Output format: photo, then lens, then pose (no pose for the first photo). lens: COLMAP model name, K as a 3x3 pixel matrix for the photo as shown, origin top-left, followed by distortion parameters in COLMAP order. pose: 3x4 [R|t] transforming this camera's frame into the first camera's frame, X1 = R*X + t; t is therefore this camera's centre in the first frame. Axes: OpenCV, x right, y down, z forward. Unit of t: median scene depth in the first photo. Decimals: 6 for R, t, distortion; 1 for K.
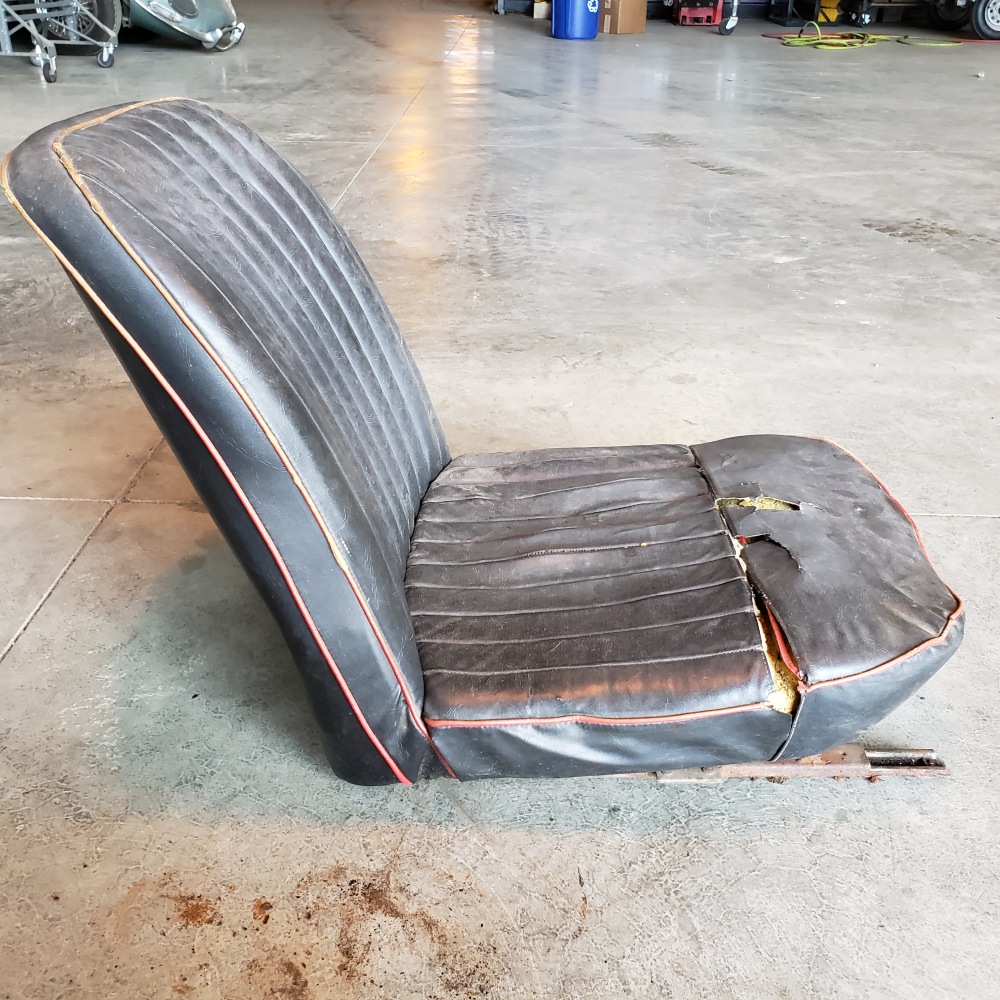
lens RADIAL K [[1046.0, 0, 505.6], [0, 1046.0, 488.7], [0, 0, 1]] dist [0.008367, 0.000000]
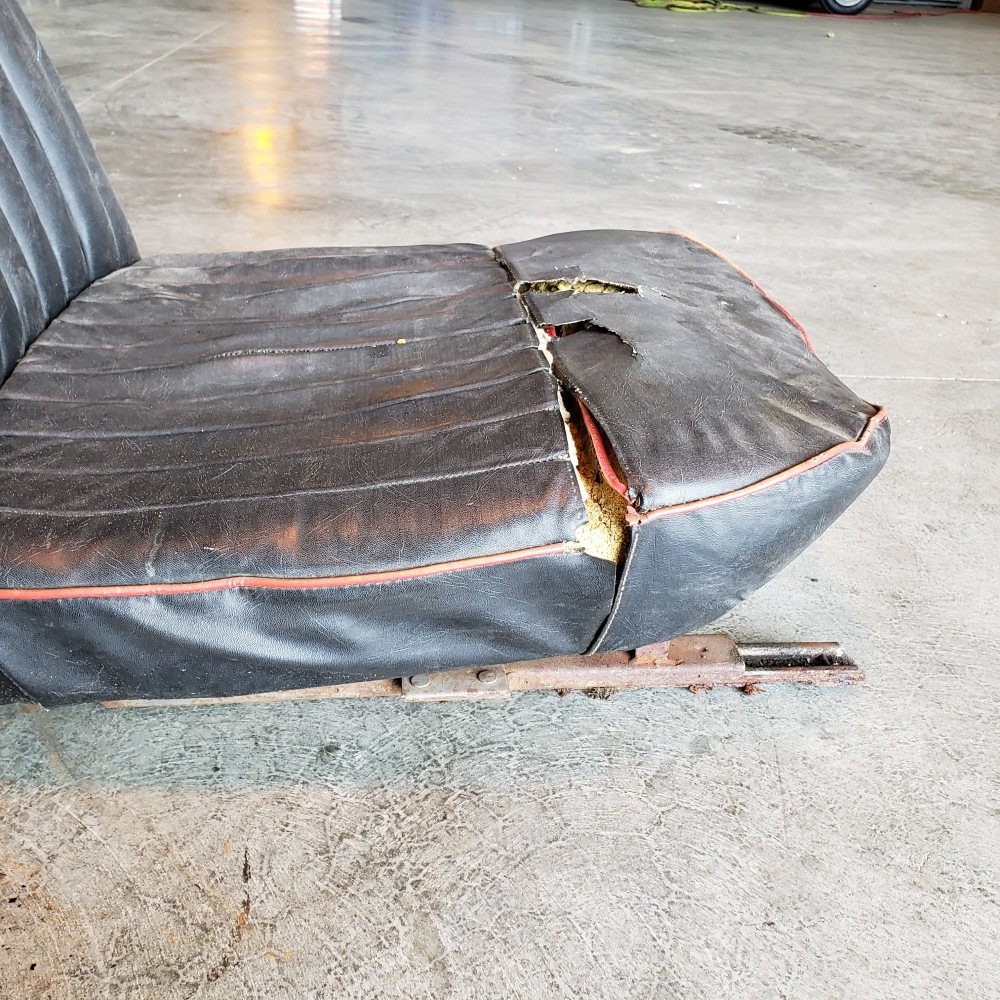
lens RADIAL K [[1046.0, 0, 498.6], [0, 1046.0, 492.1], [0, 0, 1]] dist [0.008367, 0.000000]
pose [[0.992137, -0.004307, 0.125081, 0.116960], [0.002867, 0.999928, 0.011686, 0.144378], [-0.125123, -0.011235, 0.992078, 0.375611]]
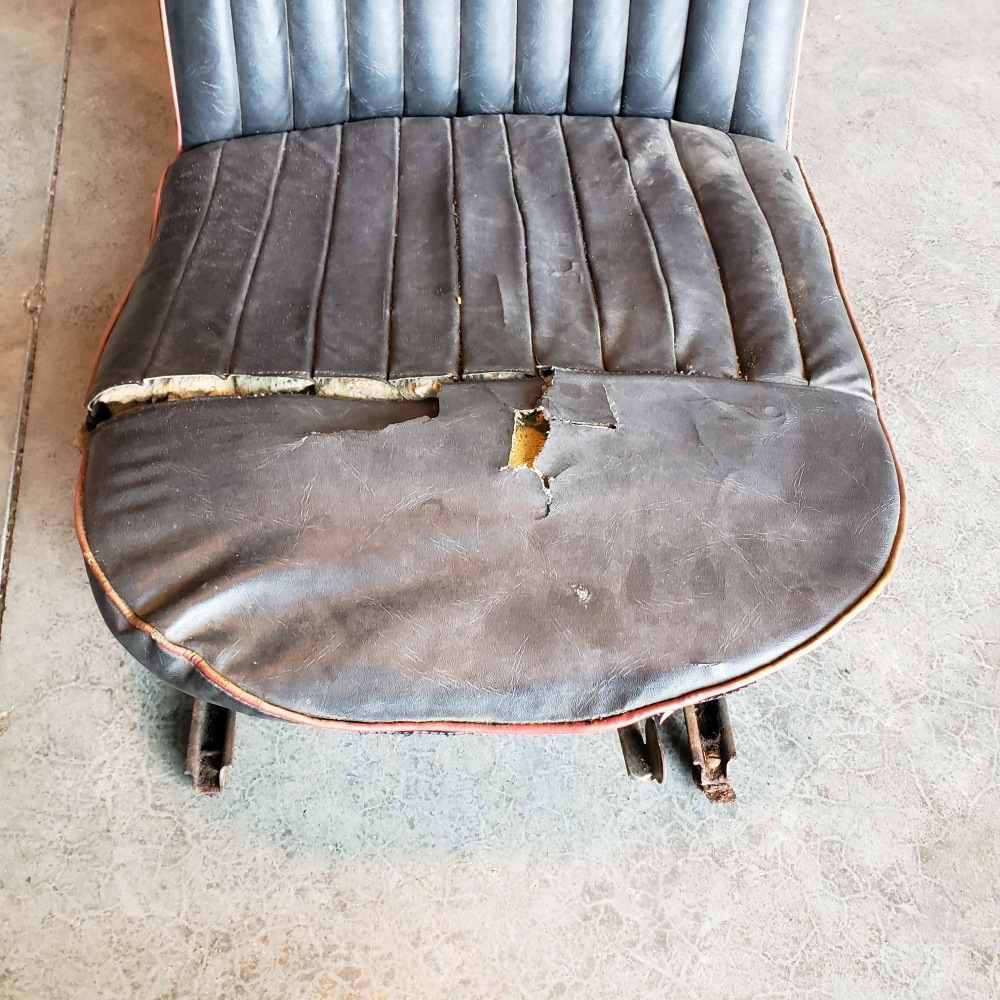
lens RADIAL K [[1046.0, 0, 512.4], [0, 1046.0, 484.0], [0, 0, 1]] dist [0.008367, 0.000000]
pose [[0.981345, -0.134031, 0.137831, -0.294828], [0.056971, 0.887454, 0.457363, -0.007534], [-0.183619, -0.440978, 0.878534, 0.116382]]
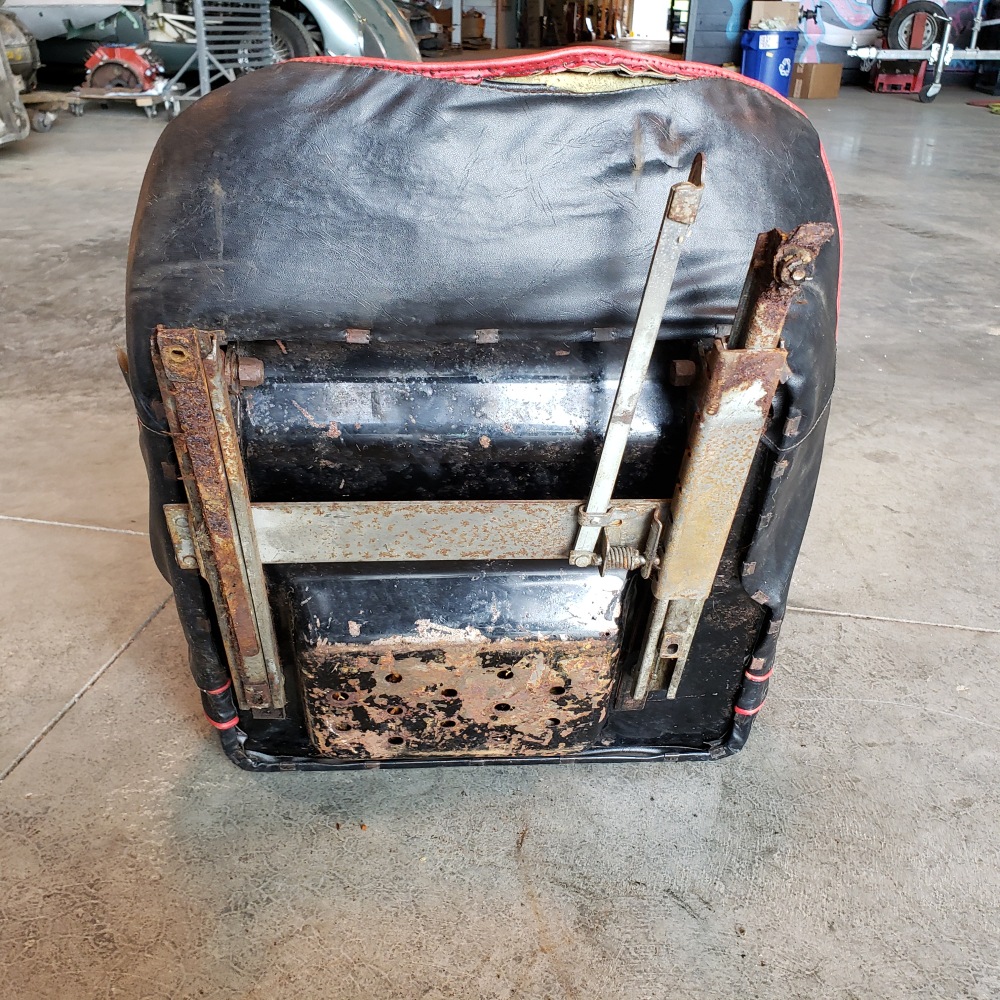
lens RADIAL K [[1046.0, 0, 490.8], [0, 1046.0, 497.7], [0, 0, 1]] dist [0.008367, 0.000000]
pose [[0.984556, 0.082792, -0.154259, -0.014904], [-0.090218, 0.995046, -0.041767, -0.015514], [0.150037, 0.055039, 0.987147, 0.213175]]
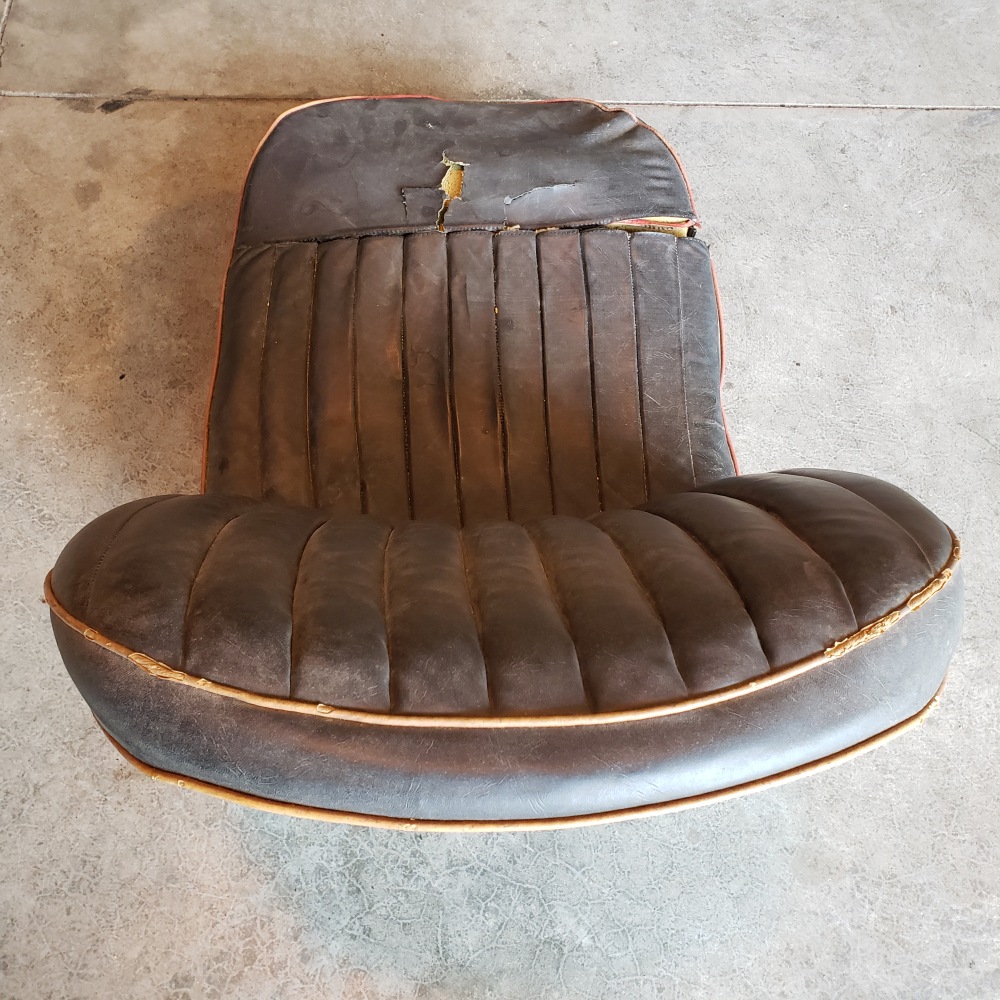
lens RADIAL K [[1046.0, 0, 503.2], [0, 1046.0, 480.1], [0, 0, 1]] dist [0.008367, 0.000000]
pose [[0.998896, -0.020726, 0.042162, 0.045286], [-0.008192, 0.806842, 0.590711, -0.371164], [-0.046261, -0.590404, 0.805781, 0.068415]]
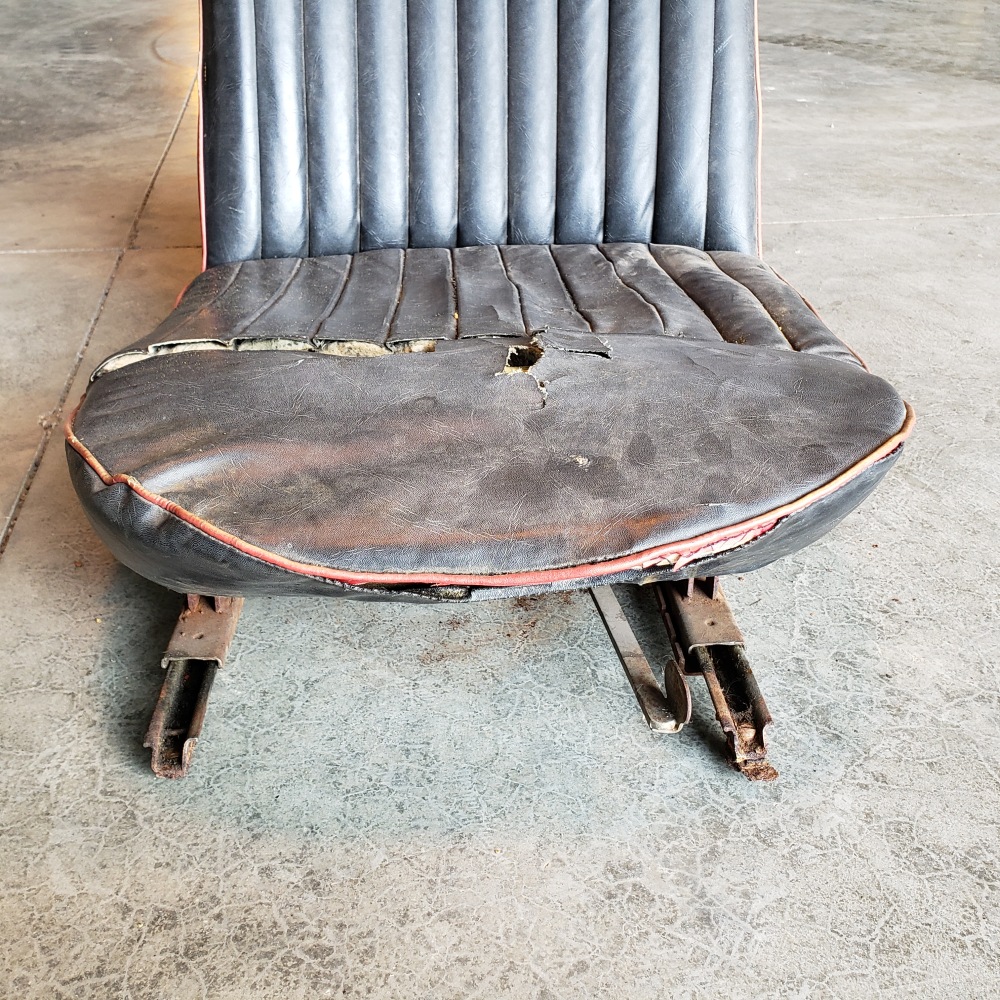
lens RADIAL K [[1046.0, 0, 501.0], [0, 1046.0, 491.7], [0, 0, 1]] dist [0.008367, 0.000000]
pose [[0.981693, -0.095842, 0.164603, -0.317282], [0.085030, 0.993807, 0.071535, 0.261947], [-0.170439, -0.056229, 0.983763, 0.061162]]
